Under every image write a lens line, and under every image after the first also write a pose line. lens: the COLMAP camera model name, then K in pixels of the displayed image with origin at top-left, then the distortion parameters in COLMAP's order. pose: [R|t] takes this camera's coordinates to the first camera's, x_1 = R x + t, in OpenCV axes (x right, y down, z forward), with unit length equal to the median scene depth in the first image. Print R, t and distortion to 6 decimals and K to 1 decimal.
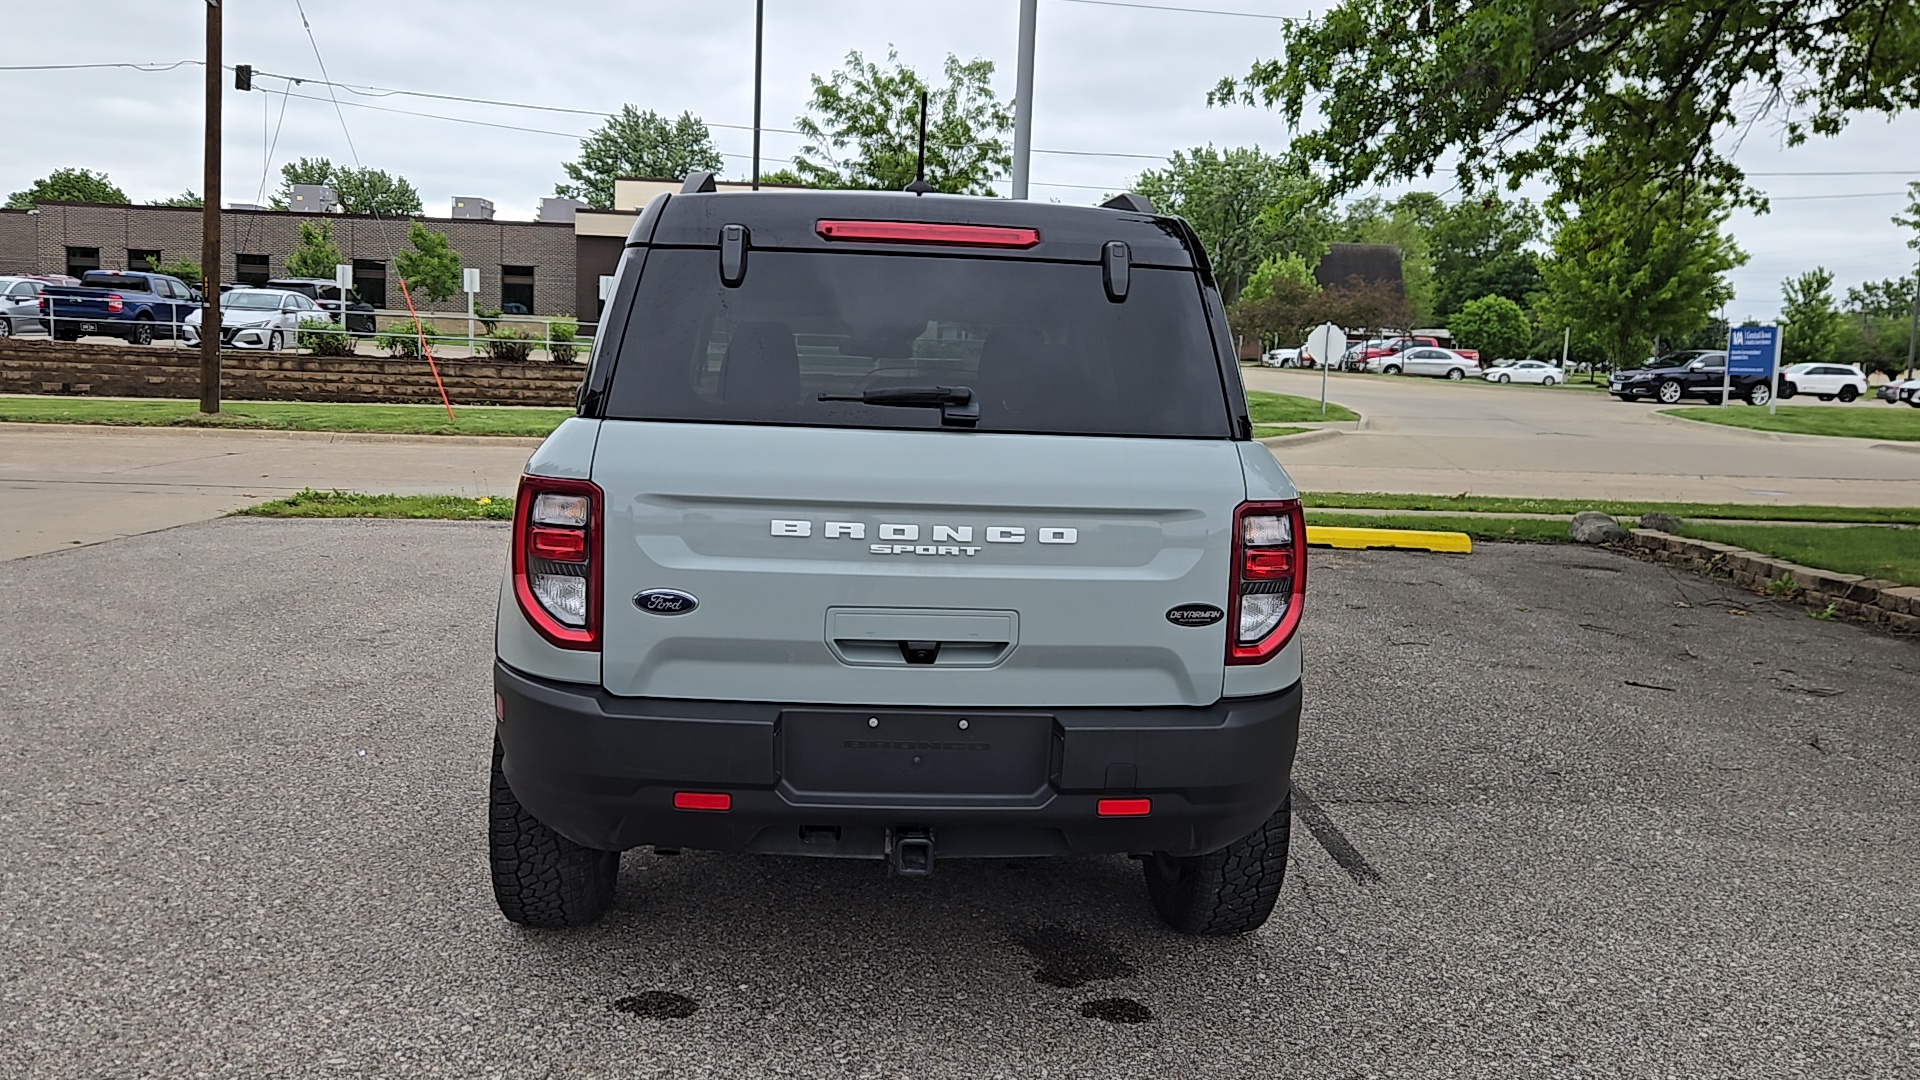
lens RADIAL K [[1581.9, 0, 956.2], [0, 1581.9, 531.8], [0, 0, 1]] dist [0.003943, 0.011917]
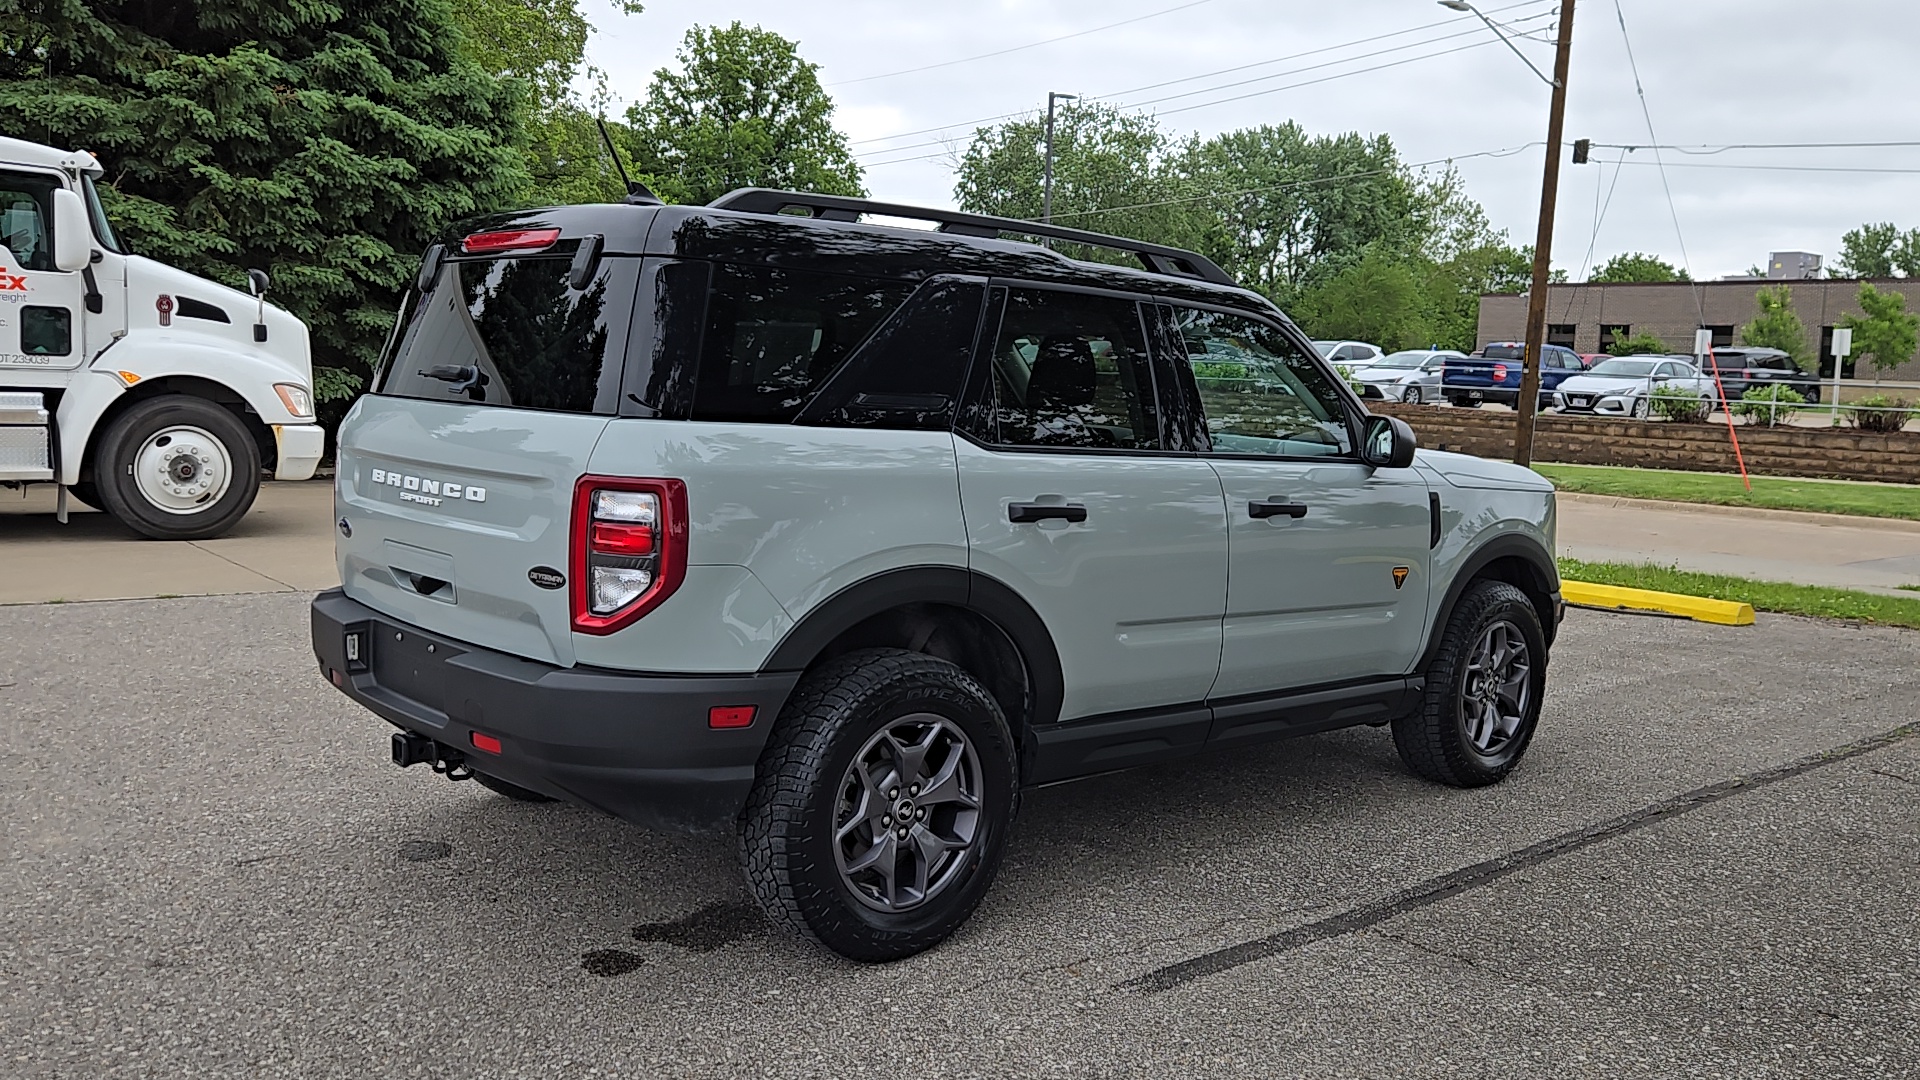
lens RADIAL K [[1581.9, 0, 943.8], [0, 1581.9, 524.3], [0, 0, 1]] dist [0.003943, 0.011917]
pose [[0.613363, 0.064989, -0.787123, 0.101840], [-0.105569, 0.994412, -0.000160, -0.000980], [0.782714, 0.083194, 0.616796, 0.048636]]
